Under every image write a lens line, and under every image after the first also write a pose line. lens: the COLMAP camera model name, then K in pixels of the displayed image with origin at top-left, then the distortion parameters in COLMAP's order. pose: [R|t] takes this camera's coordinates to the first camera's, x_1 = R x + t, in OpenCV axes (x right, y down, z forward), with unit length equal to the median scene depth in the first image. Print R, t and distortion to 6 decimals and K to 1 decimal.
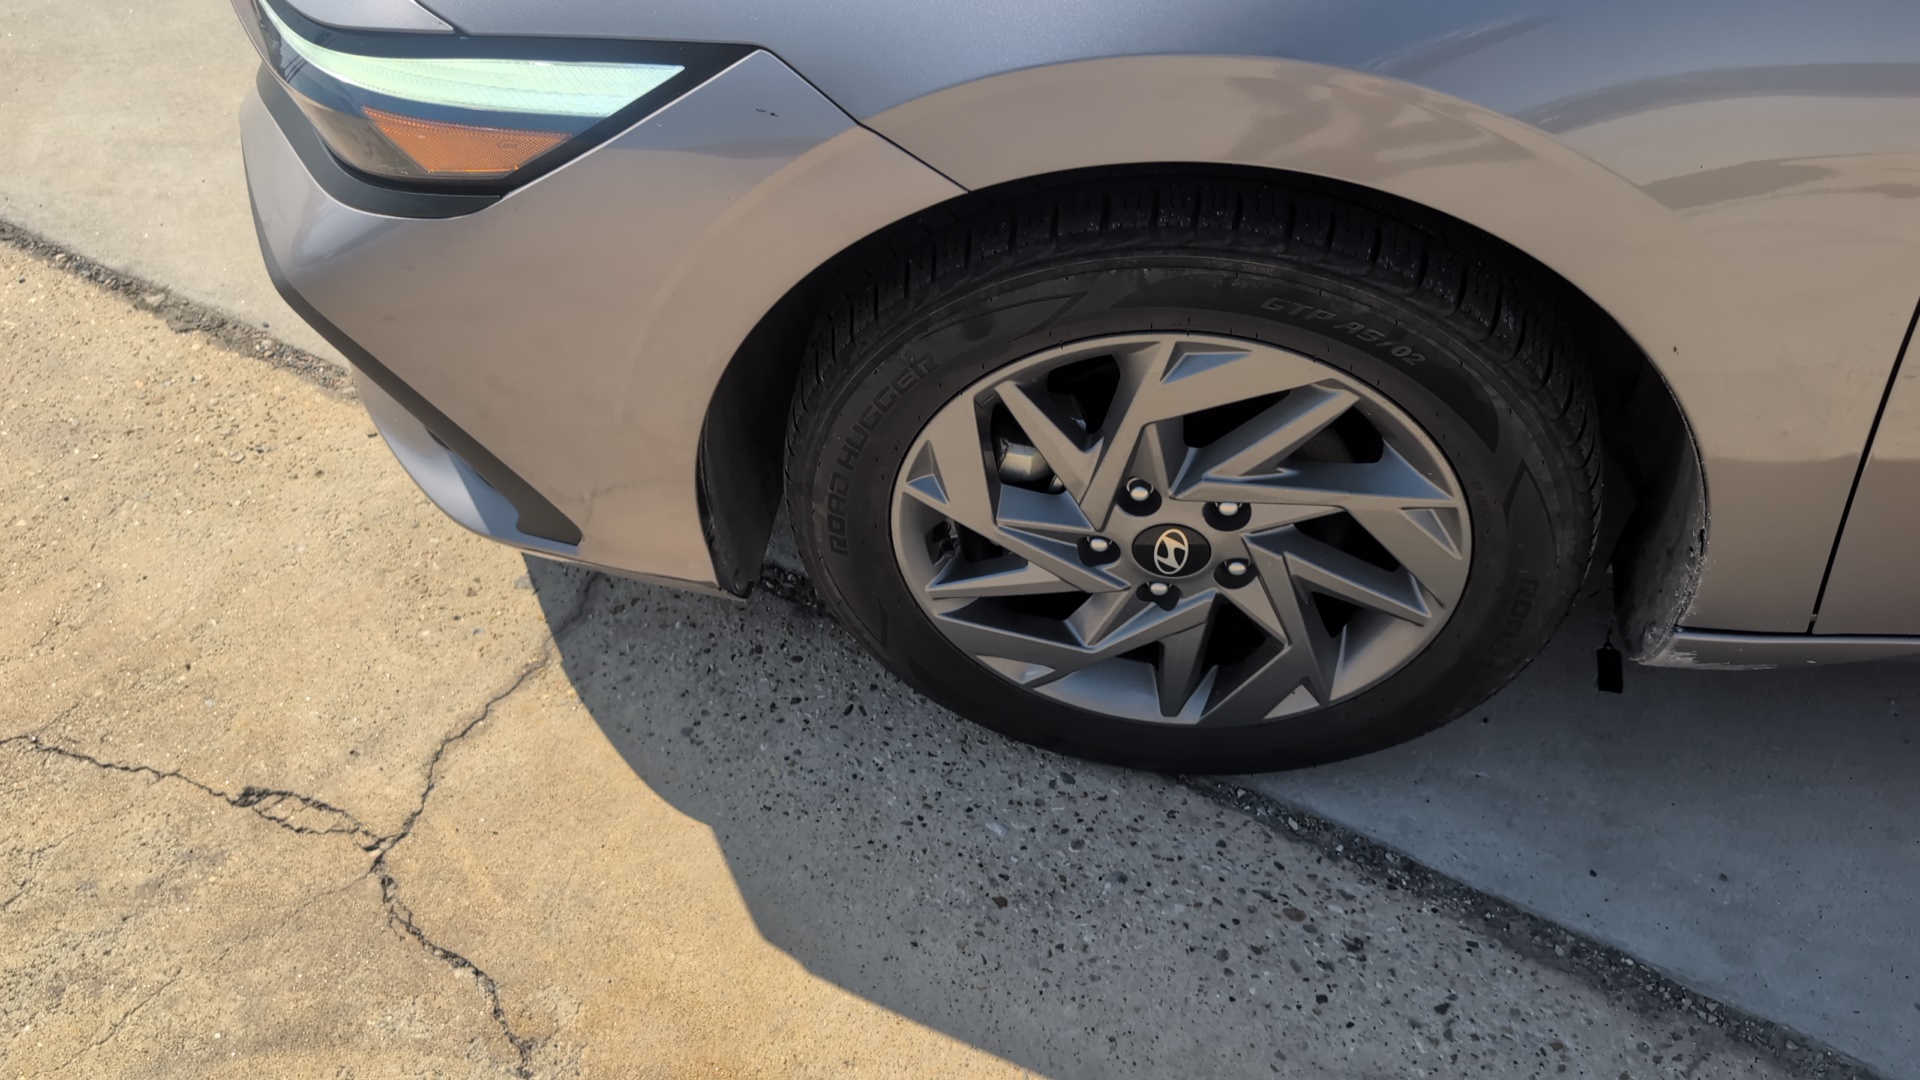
lens RADIAL K [[1600.2, 0, 960.0], [0, 1600.2, 488.9], [0, 0, 1]] dist [-0.000214, -0.005191]
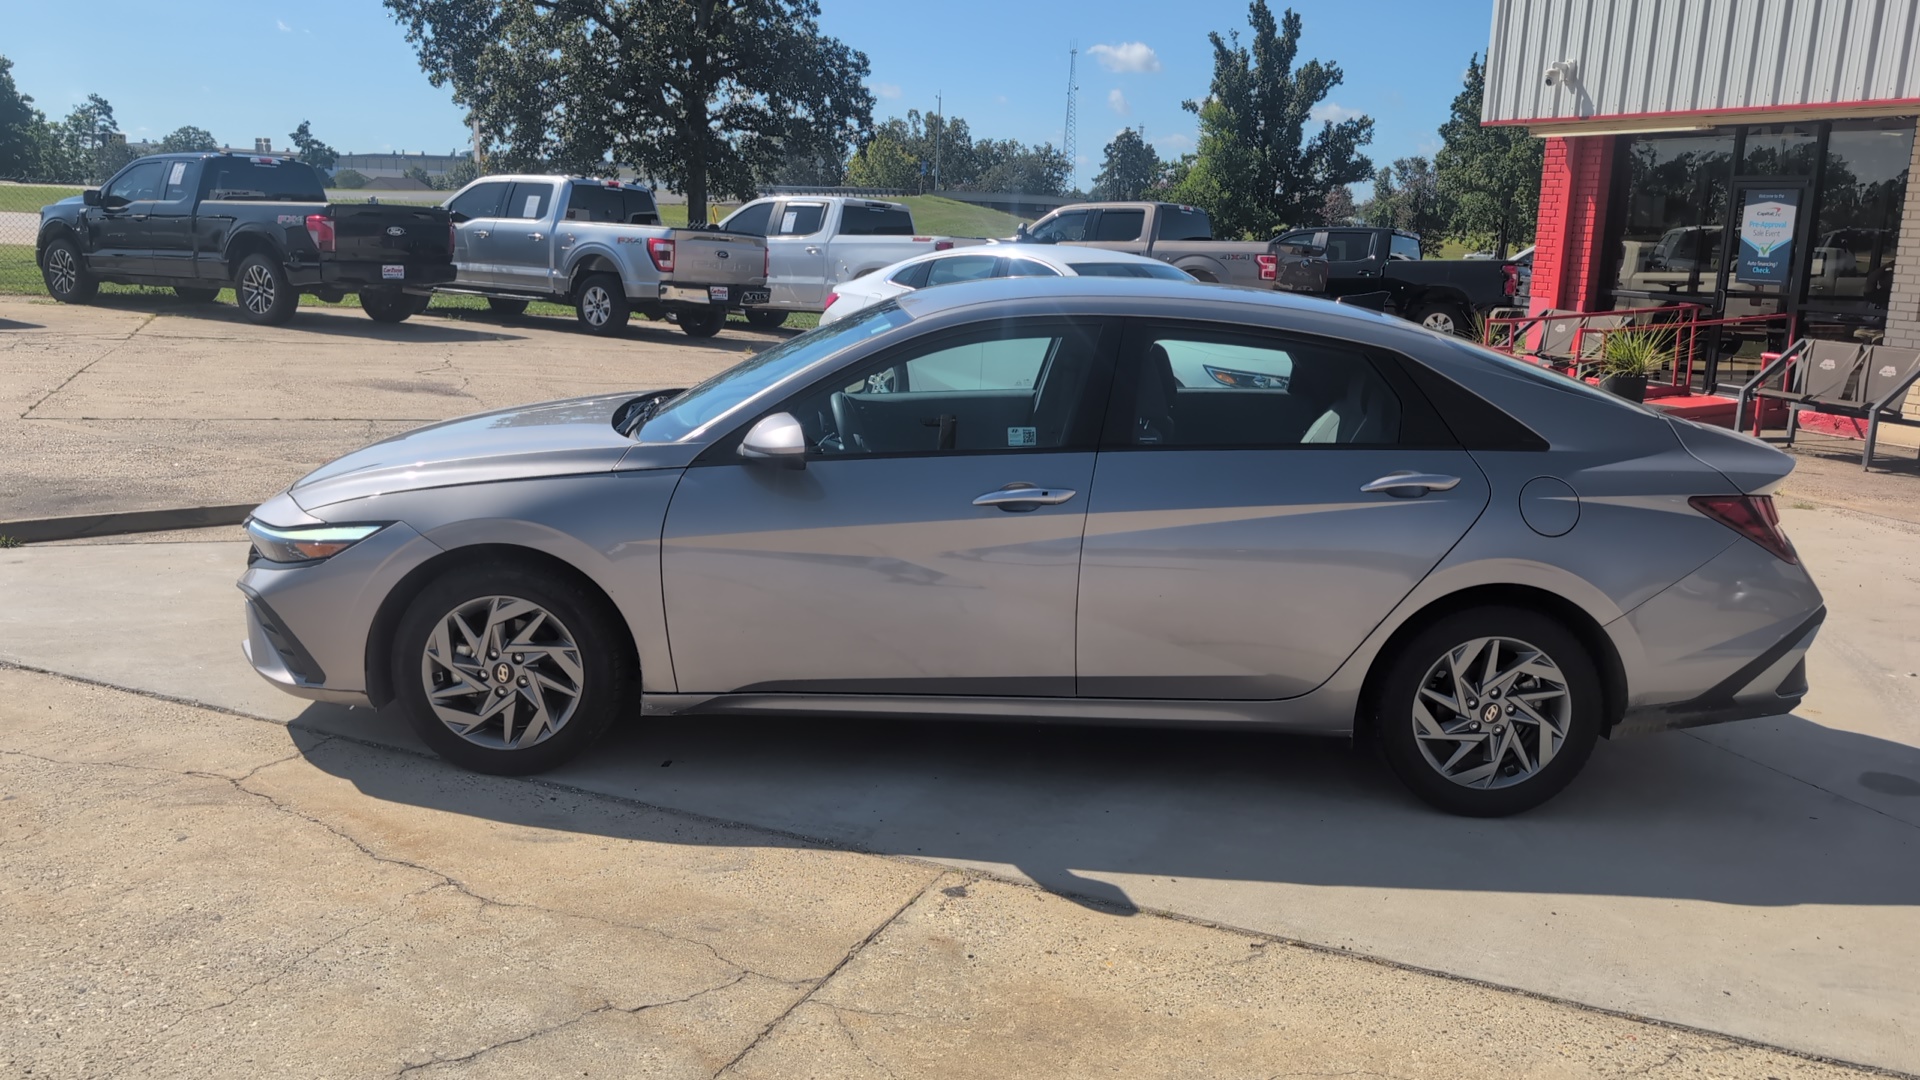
lens RADIAL K [[1624.5, 0, 969.8], [0, 1624.5, 538.3], [0, 0, 1]] dist [0.019709, -0.014633]
pose [[0.989012, 0.051824, 0.138452, 0.643684], [0.035621, 0.825410, -0.563409, 1.867329], [-0.143478, 0.562151, 0.814494, -2.251435]]
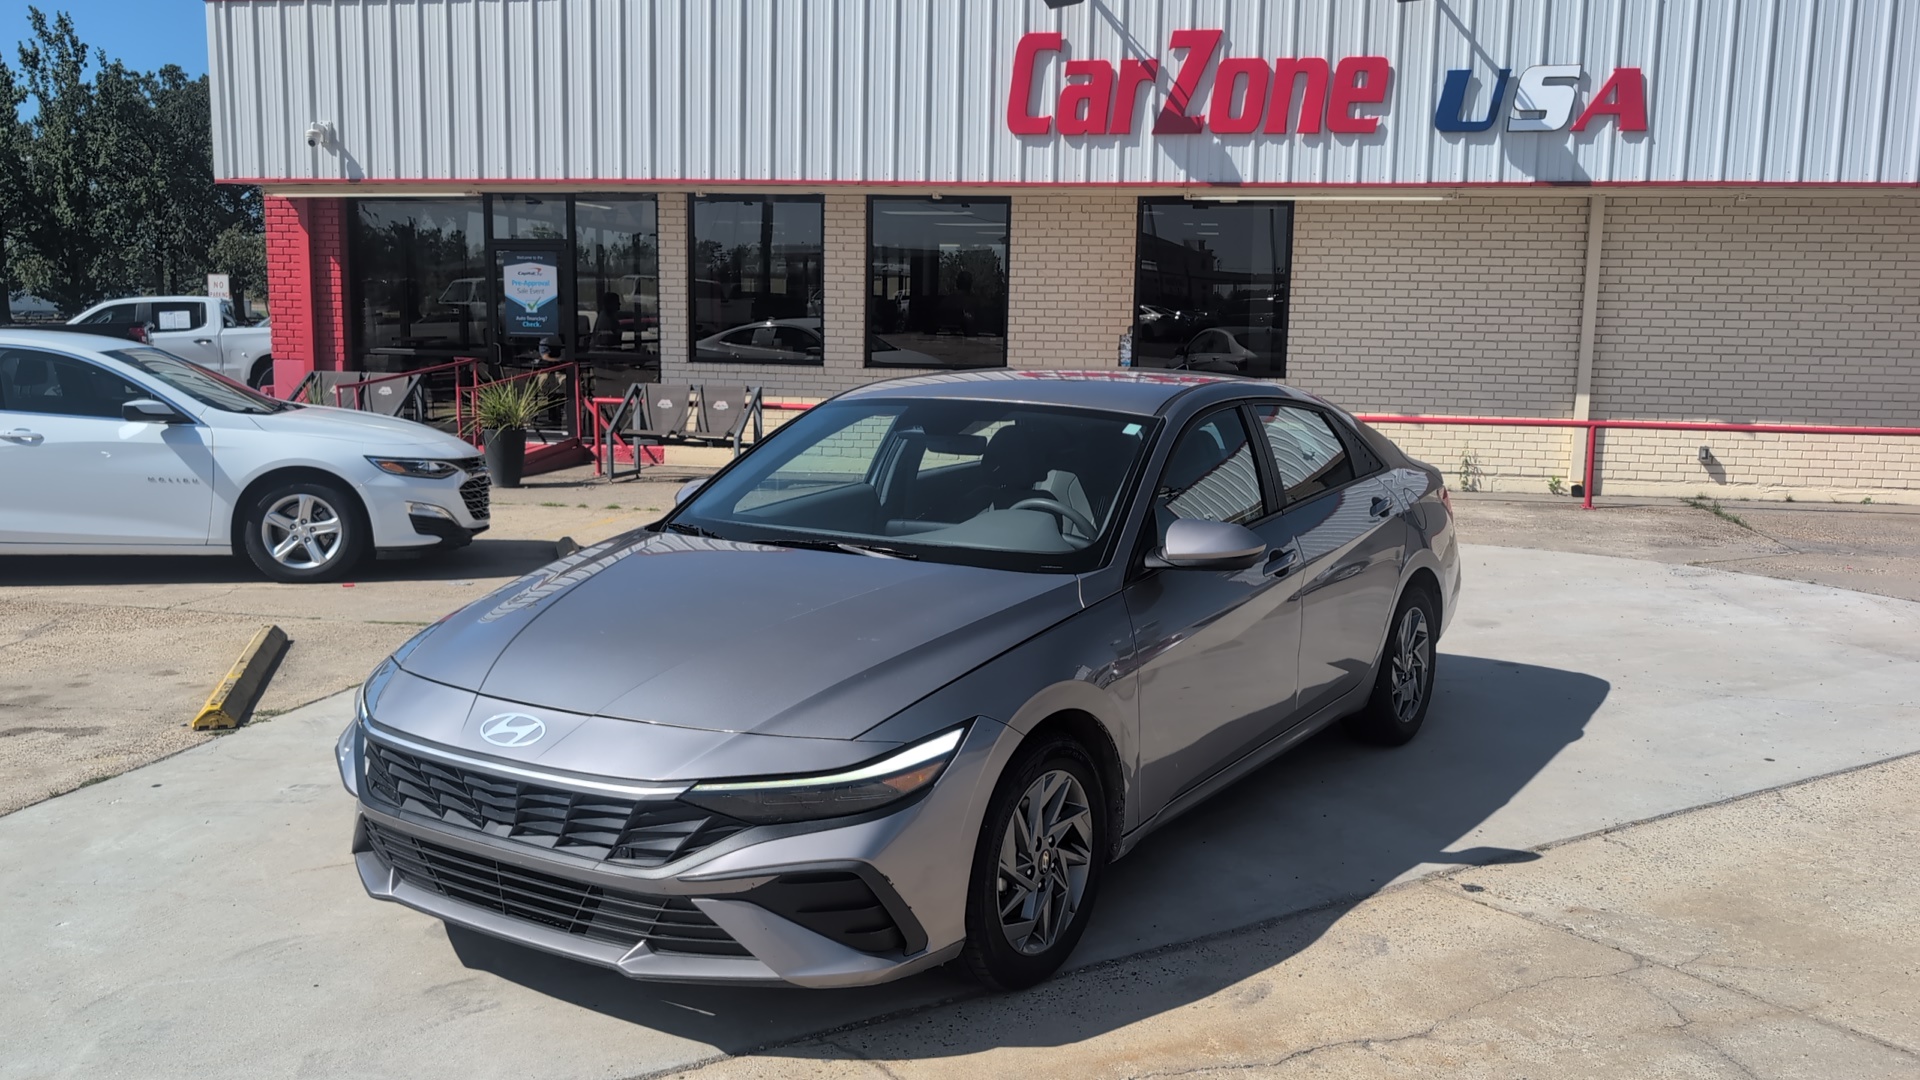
lens RADIAL K [[1624.5, 0, 969.8], [0, 1624.5, 538.3], [0, 0, 1]] dist [0.019709, -0.014633]
pose [[0.432420, -0.083020, 0.897842, -2.709208], [0.623418, 0.746929, -0.231186, 0.204679], [-0.651431, 0.659700, 0.374744, -0.483918]]
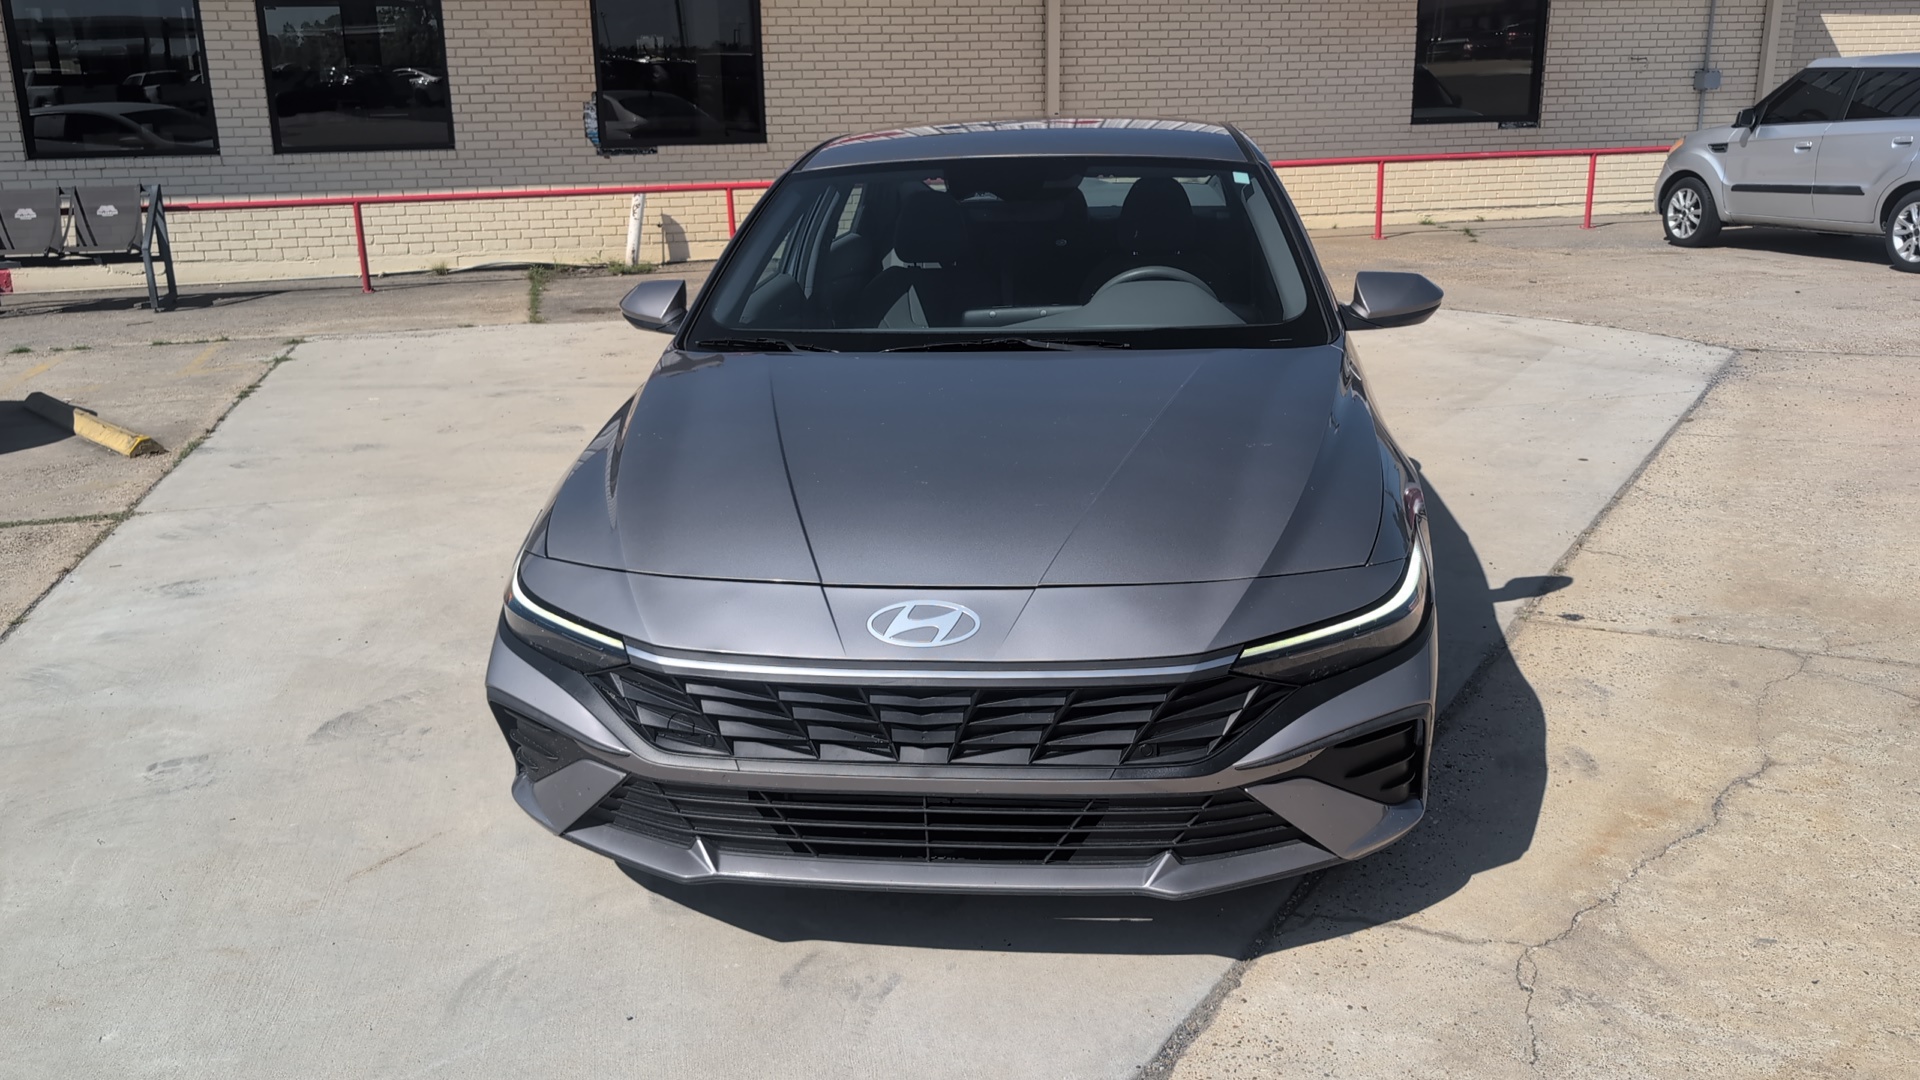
lens RADIAL K [[1624.5, 0, 969.8], [0, 1624.5, 538.3], [0, 0, 1]] dist [0.019709, -0.014633]
pose [[-0.007272, -0.237672, 0.971318, -2.557636], [0.729554, 0.663044, 0.167702, -1.127699], [-0.683885, 0.709848, 0.168573, 0.887650]]
